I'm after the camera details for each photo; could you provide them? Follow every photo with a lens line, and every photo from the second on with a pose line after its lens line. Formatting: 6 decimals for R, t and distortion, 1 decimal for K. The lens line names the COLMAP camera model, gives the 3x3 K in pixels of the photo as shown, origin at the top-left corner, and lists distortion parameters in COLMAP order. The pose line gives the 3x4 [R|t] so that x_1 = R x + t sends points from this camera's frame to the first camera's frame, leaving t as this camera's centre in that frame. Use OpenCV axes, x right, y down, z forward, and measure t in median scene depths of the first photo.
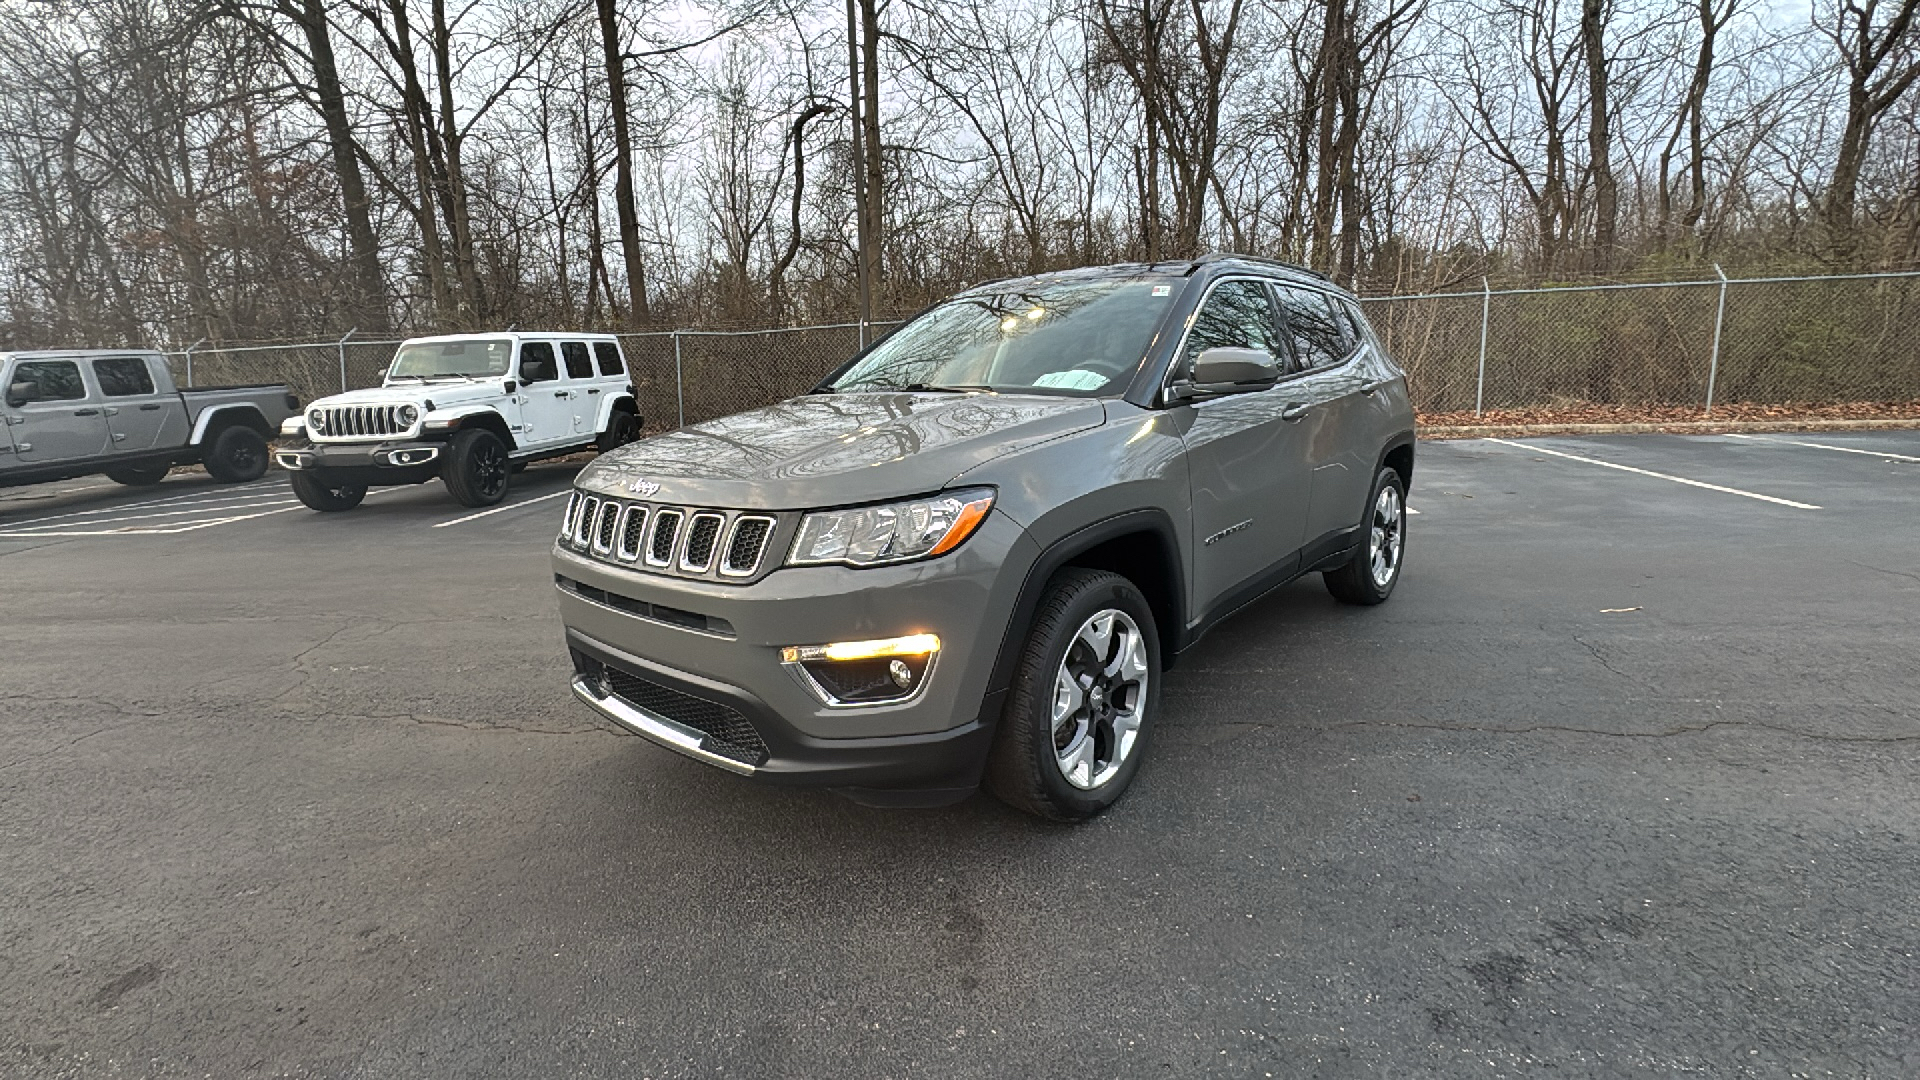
lens RADIAL K [[866.4, 0, 962.7], [0, 866.4, 538.3], [0, 0, 1]] dist [-0.000531, -0.000775]
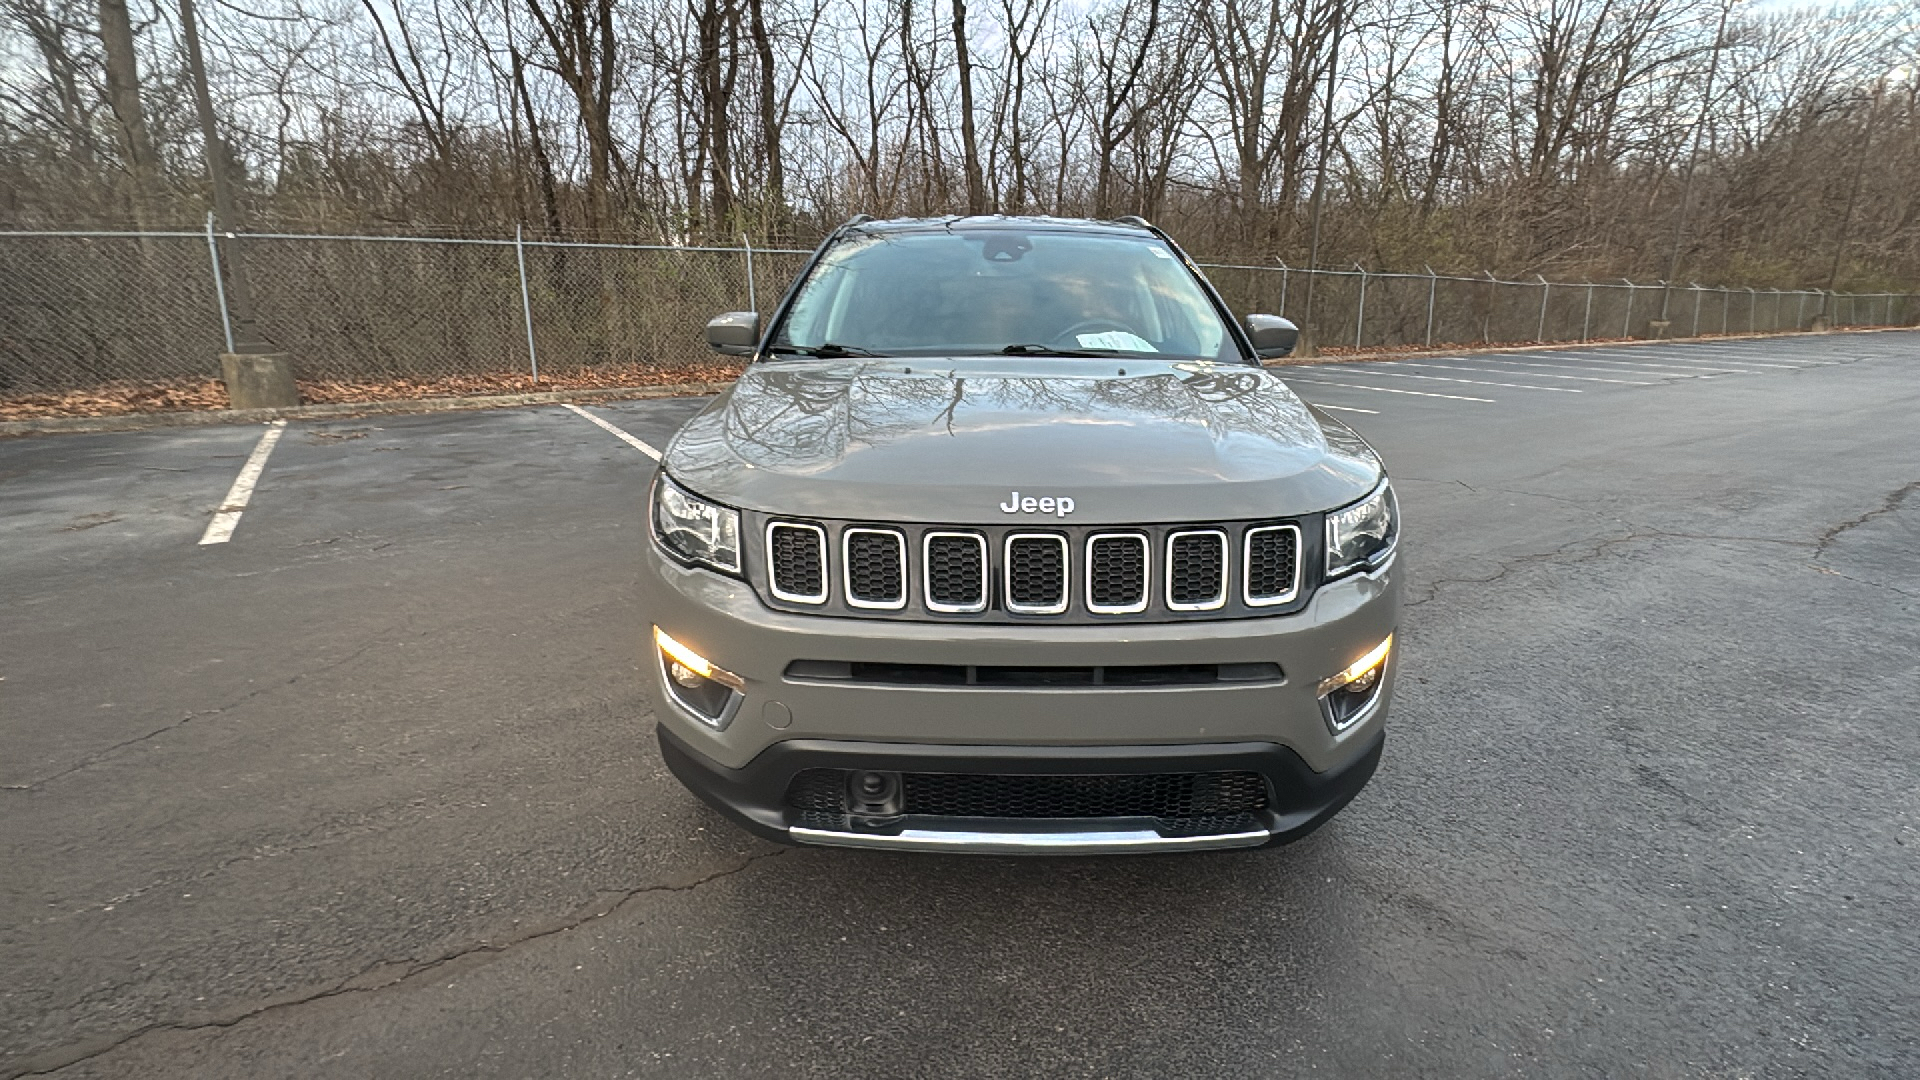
lens RADIAL K [[866.4, 0, 962.7], [0, 866.4, 538.3], [0, 0, 1]] dist [-0.000531, -0.000775]
pose [[0.756973, -0.134136, 0.639531, -0.132540], [0.093841, 0.990875, 0.096754, -0.016291], [-0.646673, -0.013226, 0.762653, 0.080321]]
